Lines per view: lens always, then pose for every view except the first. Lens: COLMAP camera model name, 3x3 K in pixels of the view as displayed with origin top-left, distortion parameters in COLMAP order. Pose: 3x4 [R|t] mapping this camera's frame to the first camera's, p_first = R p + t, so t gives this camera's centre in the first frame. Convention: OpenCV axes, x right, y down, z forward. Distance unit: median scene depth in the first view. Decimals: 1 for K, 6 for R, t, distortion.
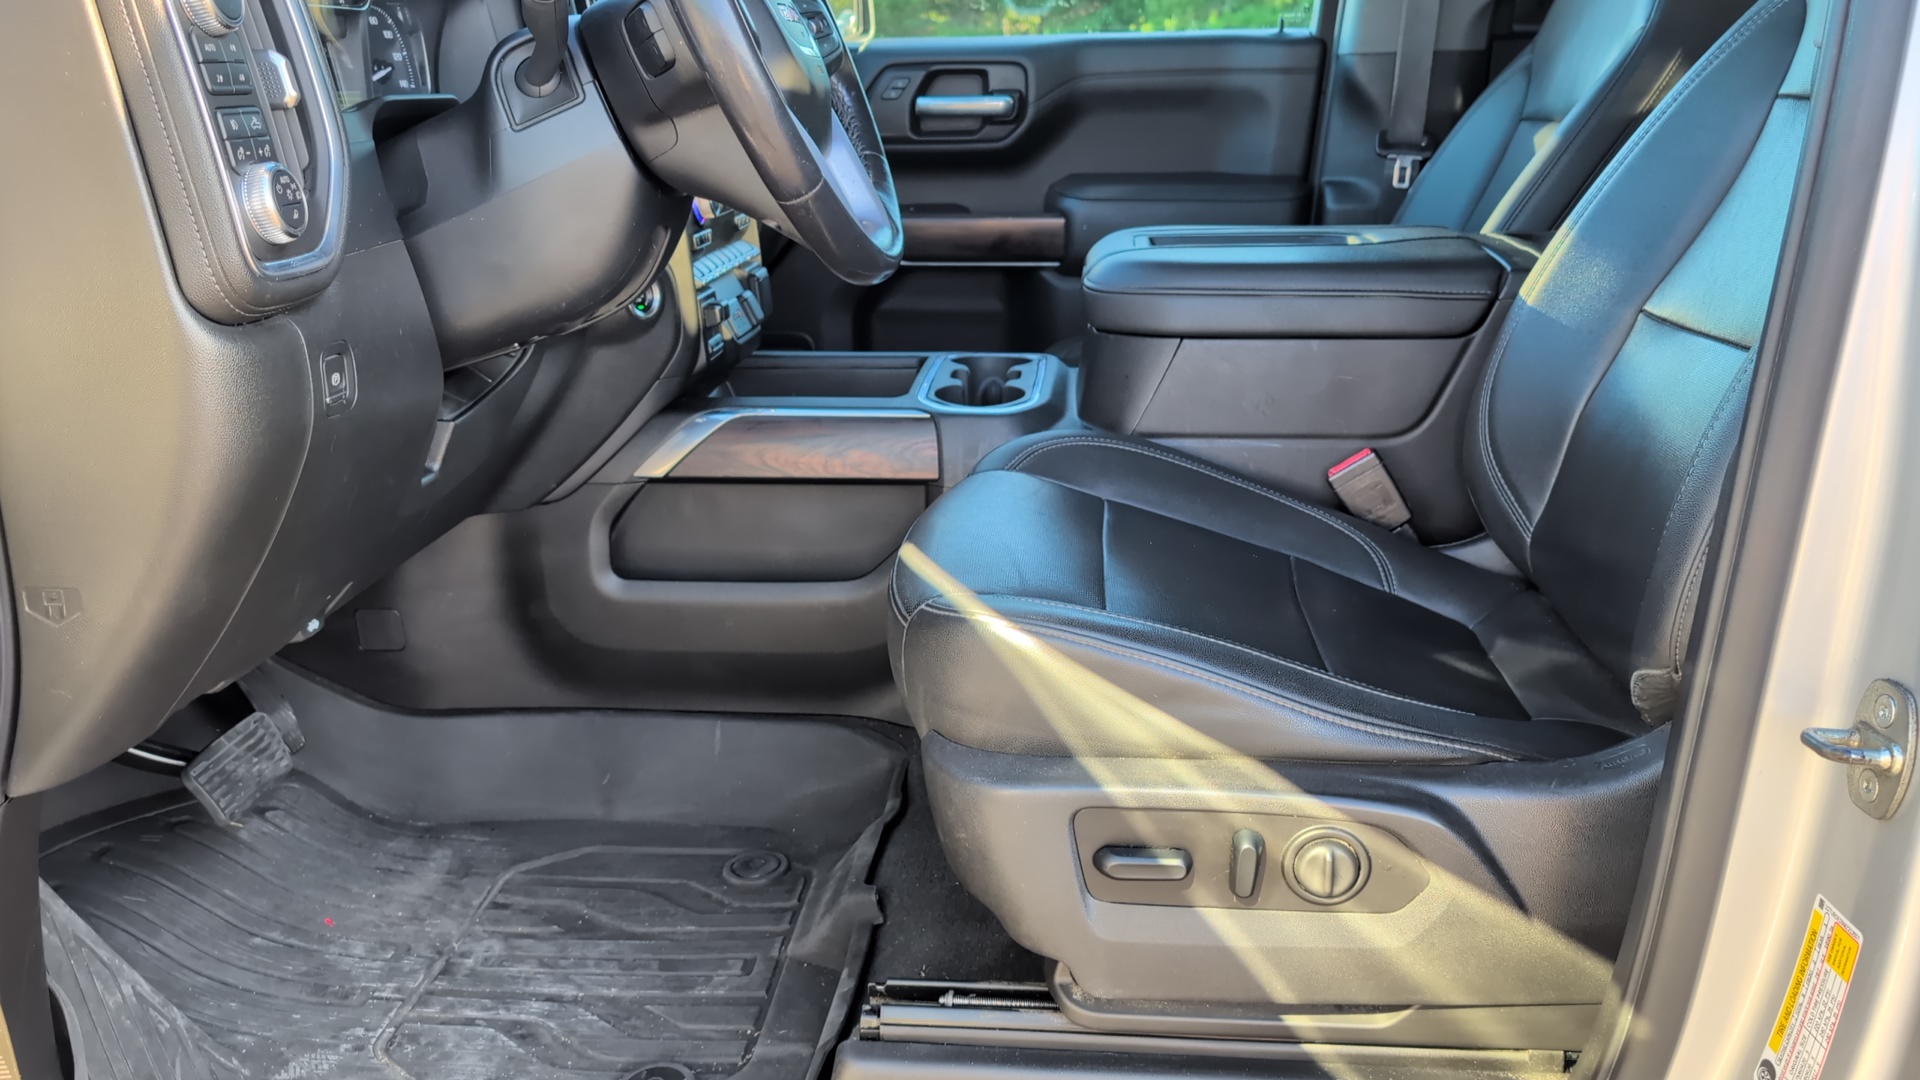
lens RADIAL K [[1606.0, 0, 955.6], [0, 1606.0, 541.4], [0, 0, 1]] dist [0.010069, -0.008193]
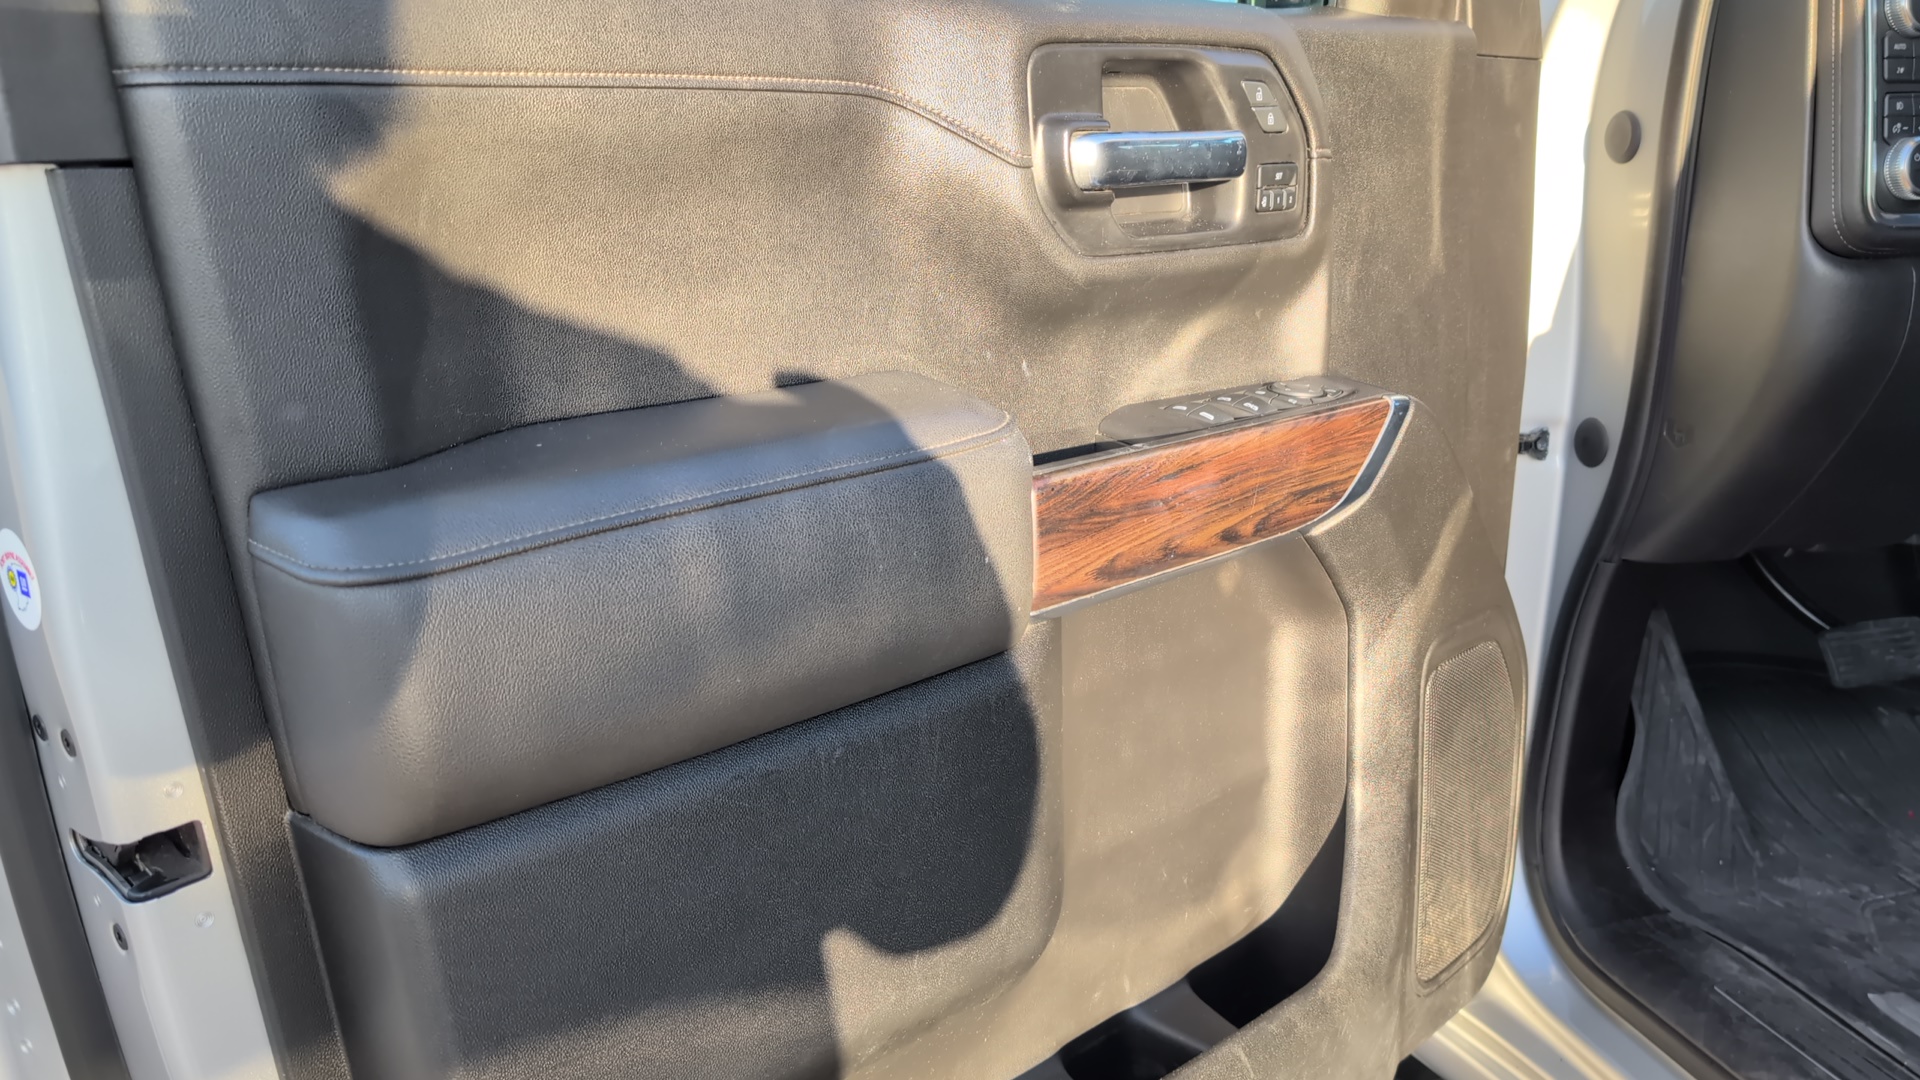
lens RADIAL K [[1606.0, 0, 955.6], [0, 1606.0, 541.4], [0, 0, 1]] dist [0.010069, -0.008193]
pose [[0.356982, 0.273268, -0.893246, 0.366497], [-0.260093, 0.947514, 0.185925, 0.021242], [0.897171, 0.165955, 0.409320, -0.108333]]
